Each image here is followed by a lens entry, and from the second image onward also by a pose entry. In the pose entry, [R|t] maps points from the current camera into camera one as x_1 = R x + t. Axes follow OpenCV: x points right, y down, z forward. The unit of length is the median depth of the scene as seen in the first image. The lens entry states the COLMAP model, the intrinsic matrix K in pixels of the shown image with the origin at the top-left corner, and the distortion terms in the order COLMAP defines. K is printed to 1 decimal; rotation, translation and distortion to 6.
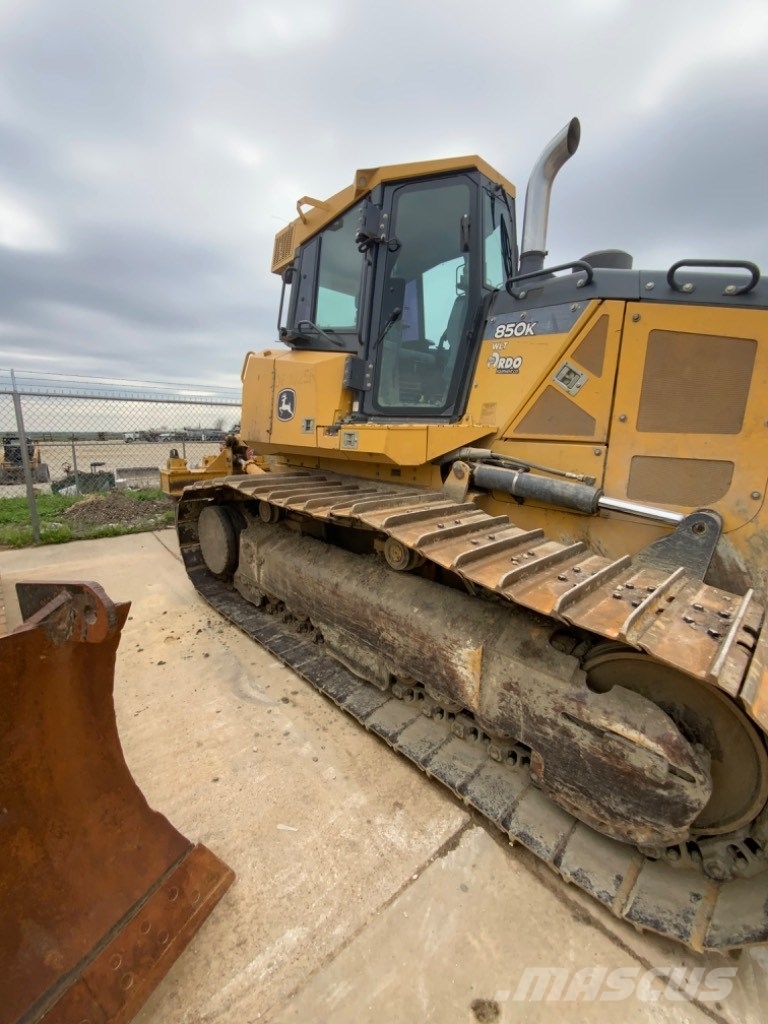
lens RADIAL K [[411.7, 0, 384.0], [0, 411.7, 512.0], [0, 0, 1]] dist [0.003189, -0.011892]
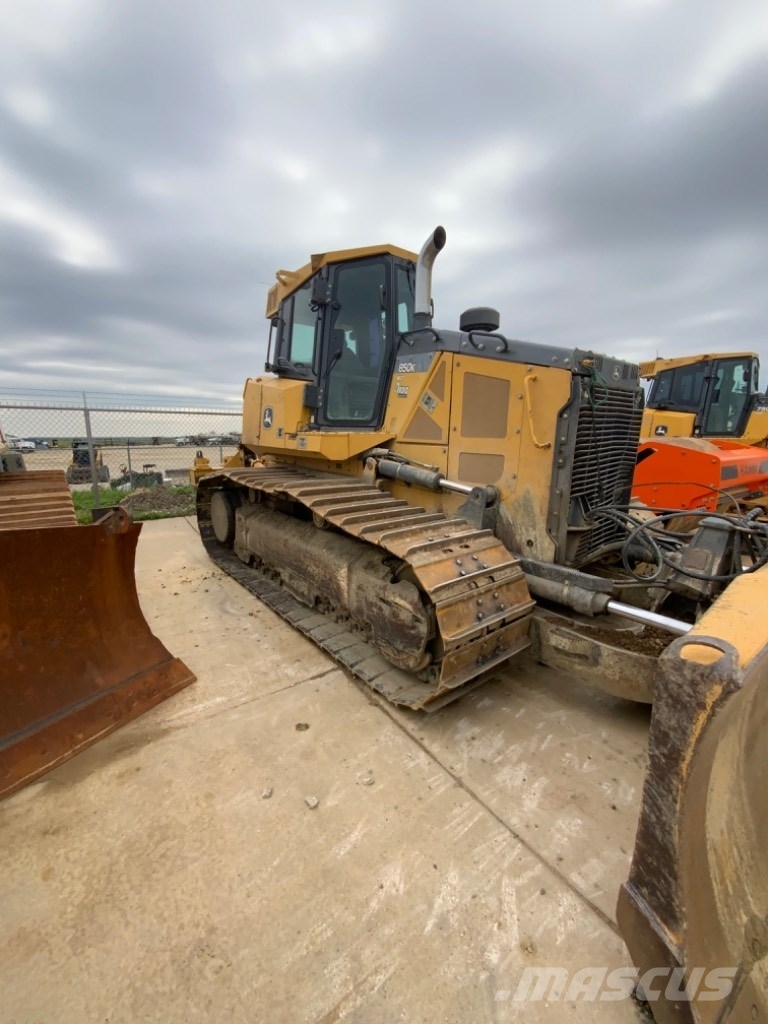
lens RADIAL K [[411.7, 0, 384.0], [0, 411.7, 512.0], [0, 0, 1]] dist [0.003189, -0.011892]
pose [[0.995593, 0.011379, -0.093083, 0.359576], [-0.012107, 0.999900, -0.007254, 0.079107], [0.092991, 0.008349, 0.995632, -0.435568]]
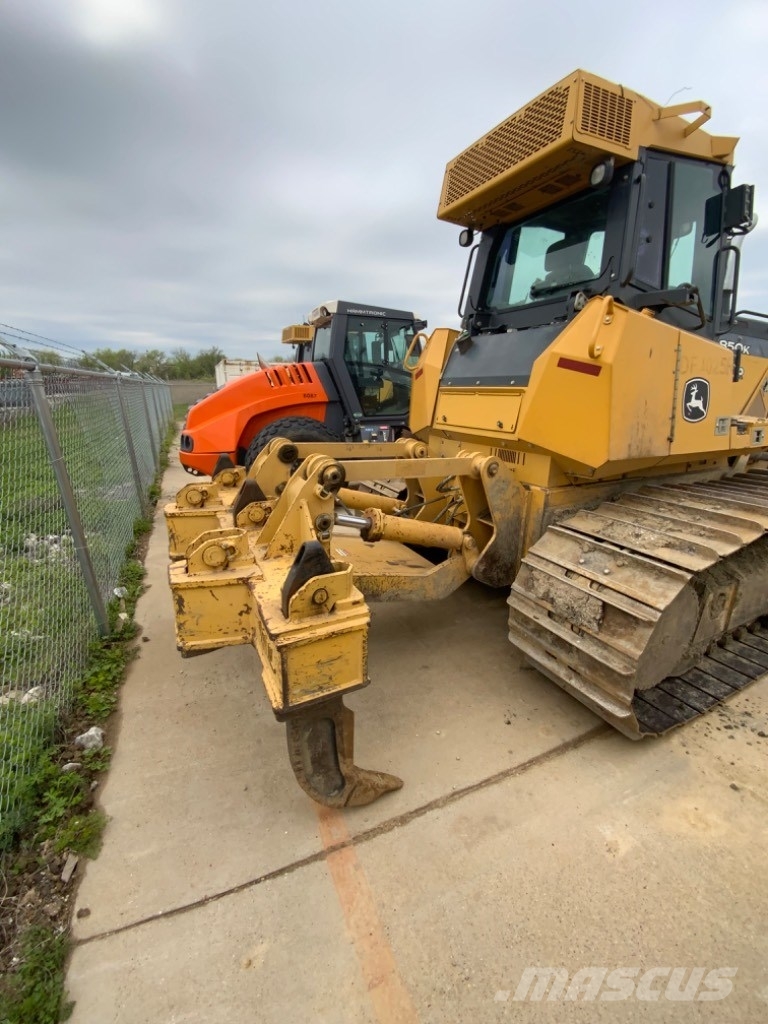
lens RADIAL K [[418.0, 0, 384.0], [0, 418.0, 512.0], [0, 0, 1]] dist [0.024149, -0.018888]
pose [[0.283192, -0.280105, 0.917248, -1.453603], [0.188772, 0.953970, 0.233037, -0.442625], [-0.940302, 0.107156, 0.323033, 1.646068]]
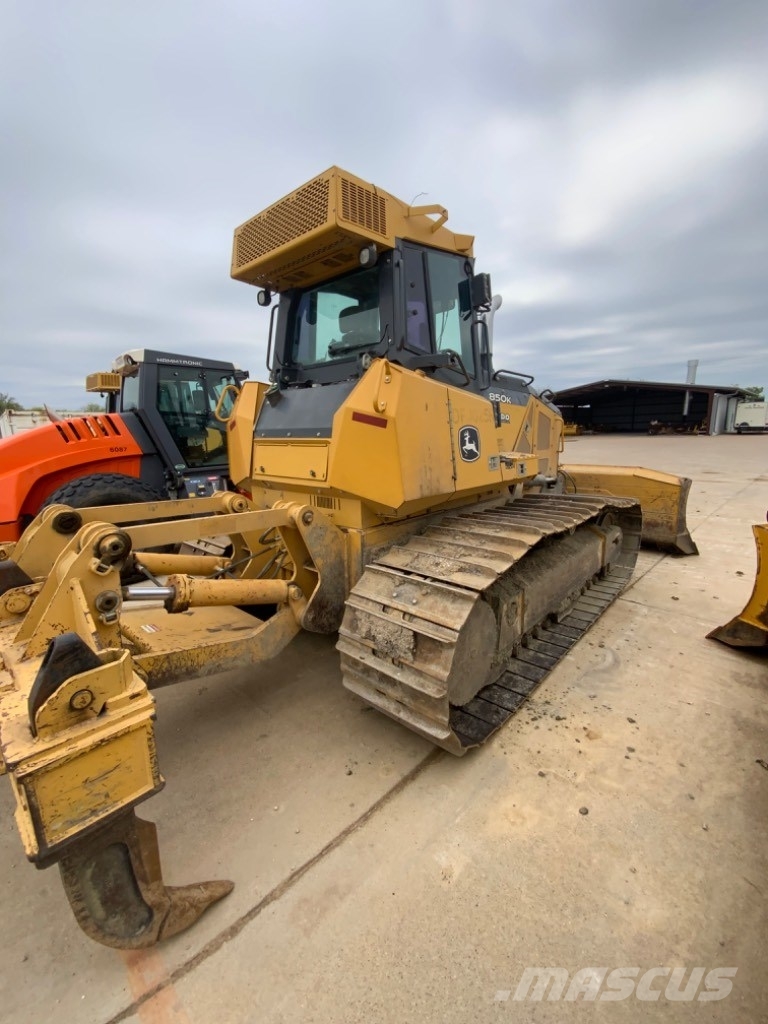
lens RADIAL K [[418.0, 0, 384.0], [0, 418.0, 512.0], [0, 0, 1]] dist [0.024149, -0.018888]
pose [[-0.070797, -0.197576, 0.977728, -1.437238], [0.224263, 0.951940, 0.208604, -0.441190], [-0.971954, 0.234036, -0.023086, 1.557053]]
